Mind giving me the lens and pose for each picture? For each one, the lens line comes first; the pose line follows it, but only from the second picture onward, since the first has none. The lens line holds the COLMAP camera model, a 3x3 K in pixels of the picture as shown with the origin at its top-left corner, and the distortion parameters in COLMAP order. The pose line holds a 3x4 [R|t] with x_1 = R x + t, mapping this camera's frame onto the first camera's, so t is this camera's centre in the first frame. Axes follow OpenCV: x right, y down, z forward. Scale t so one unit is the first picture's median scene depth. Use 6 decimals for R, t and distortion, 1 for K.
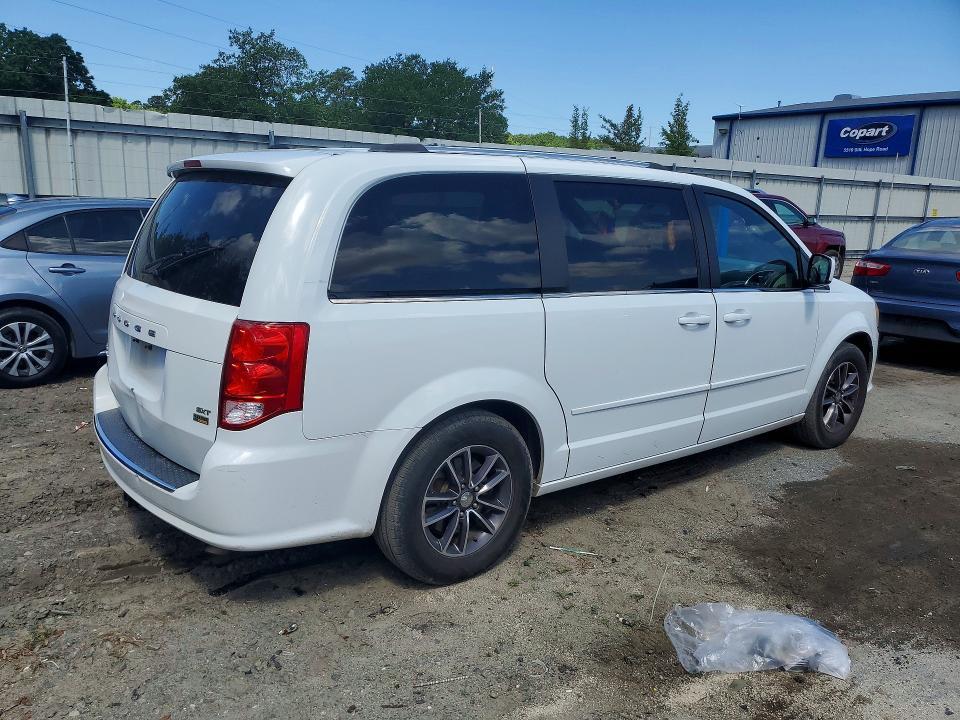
lens RADIAL K [[723.0, 0, 480.0], [0, 723.0, 360.0], [0, 0, 1]] dist [0.007110, 0.006224]
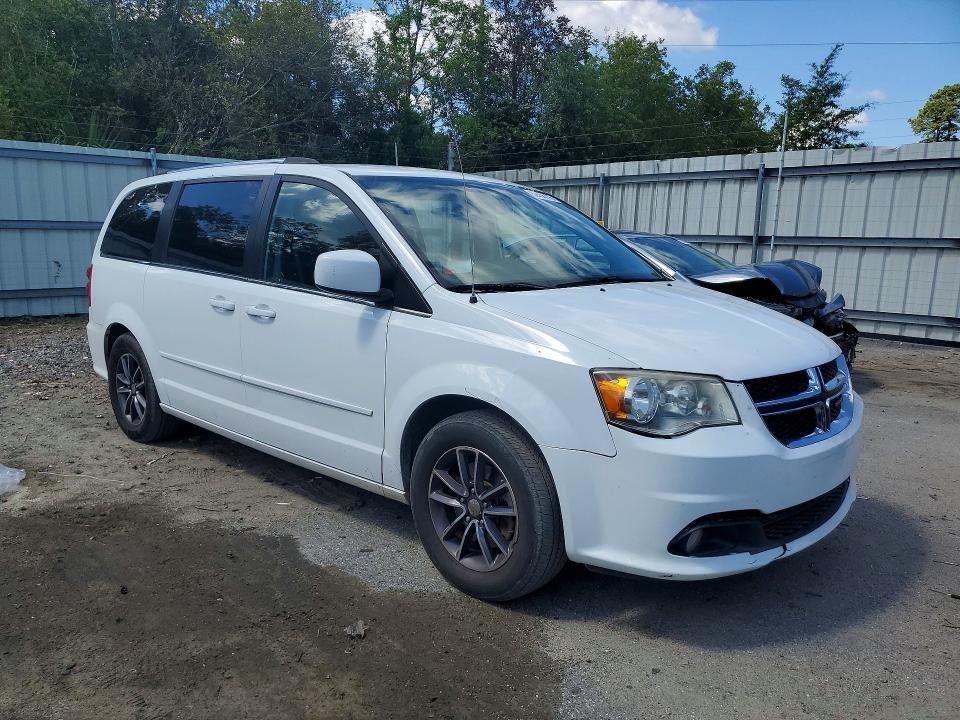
lens RADIAL K [[641.9, 0, 480.0], [0, 641.9, 360.0], [0, 0, 1]] dist [0.004254, 0.001776]
pose [[0.235008, 0.171802, -0.956690, 1.103690], [-0.204751, 0.970920, 0.124061, -0.168636], [0.950183, 0.166728, 0.263351, 0.912999]]
